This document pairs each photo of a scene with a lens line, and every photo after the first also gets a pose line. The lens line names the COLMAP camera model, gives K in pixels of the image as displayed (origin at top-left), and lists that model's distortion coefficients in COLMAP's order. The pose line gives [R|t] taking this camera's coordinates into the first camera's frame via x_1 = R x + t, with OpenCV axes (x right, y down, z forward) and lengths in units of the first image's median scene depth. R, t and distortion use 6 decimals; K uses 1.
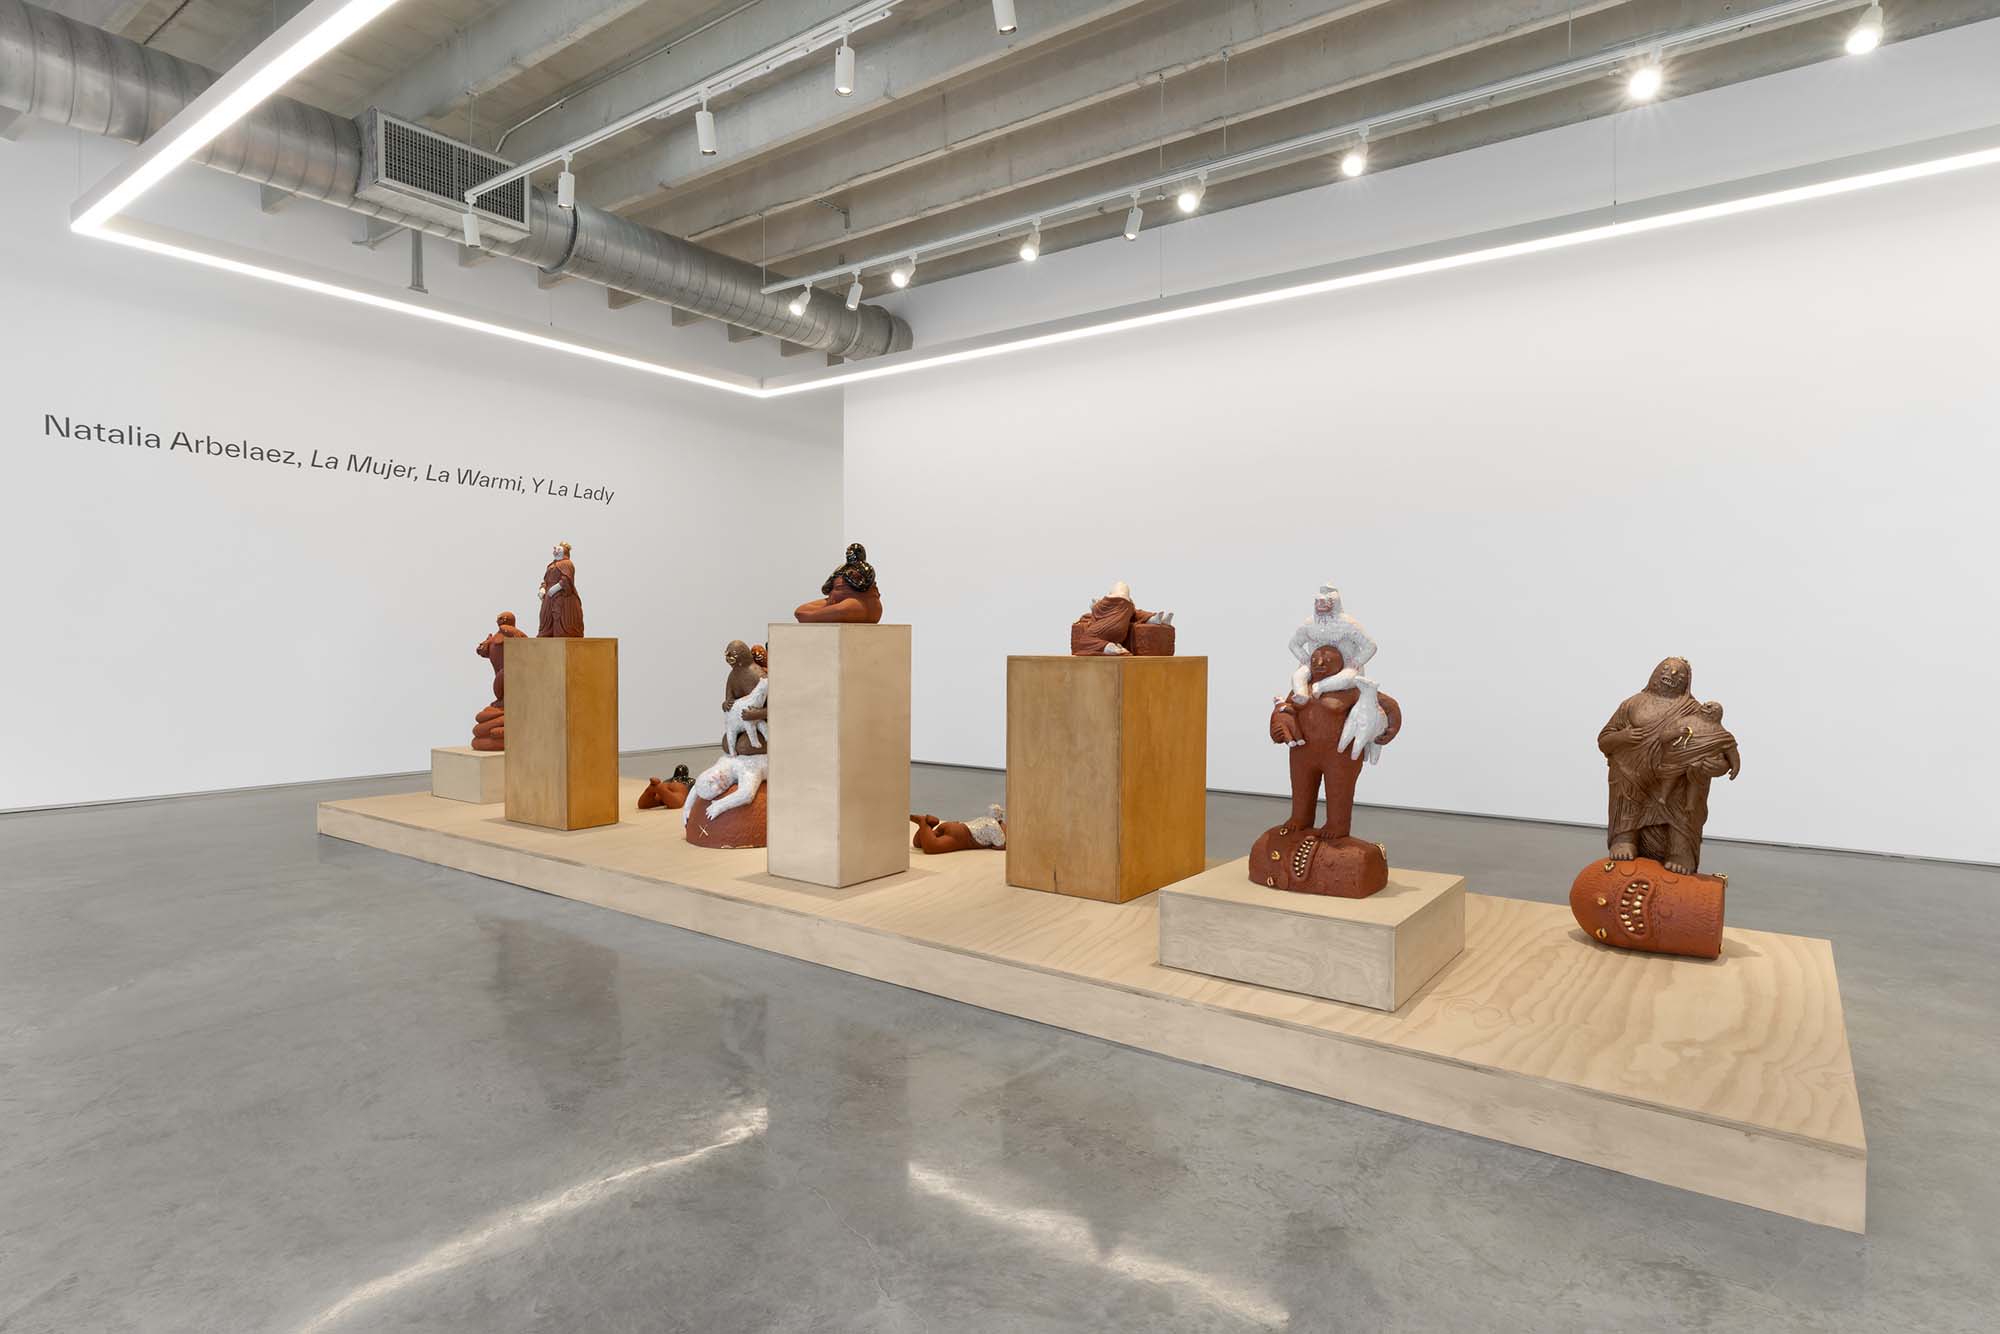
lens RADIAL K [[1056.2, 0, 942.3], [0, 1056.2, 670.3], [0, 0, 1]] dist [0.002062, -0.000022]
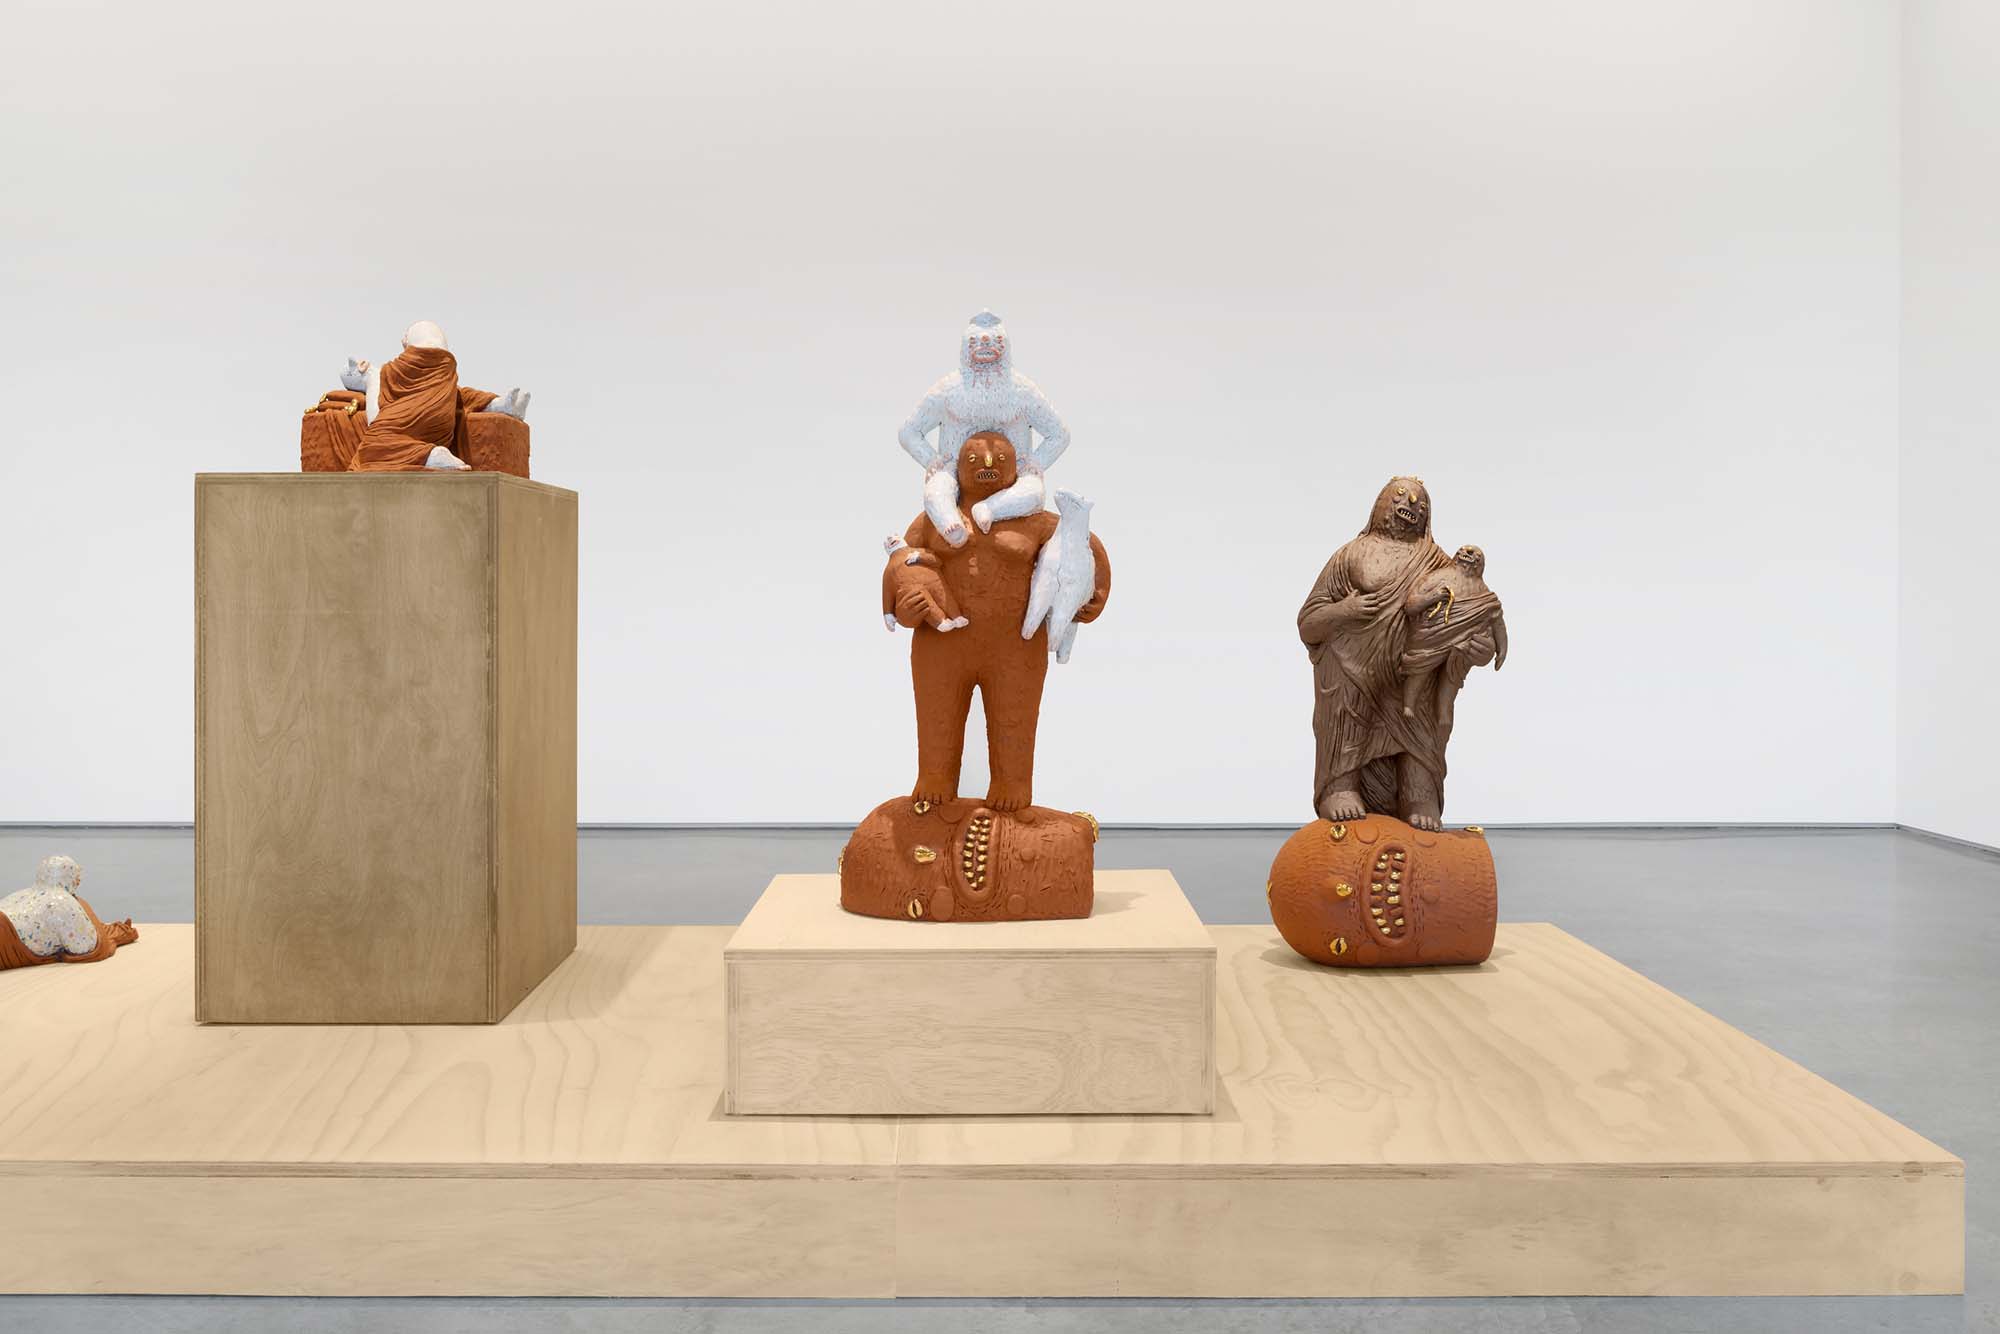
lens RADIAL K [[2096.5, 0, 999.9], [0, 2096.5, 562.6], [0, 0, 1]] dist [-0.014425, -0.007603]
pose [[0.805563, -0.010065, 0.592424, -0.213450], [0.024350, 0.999573, -0.016128, 0.052874], [-0.592009, 0.027418, 0.805465, 0.179631]]
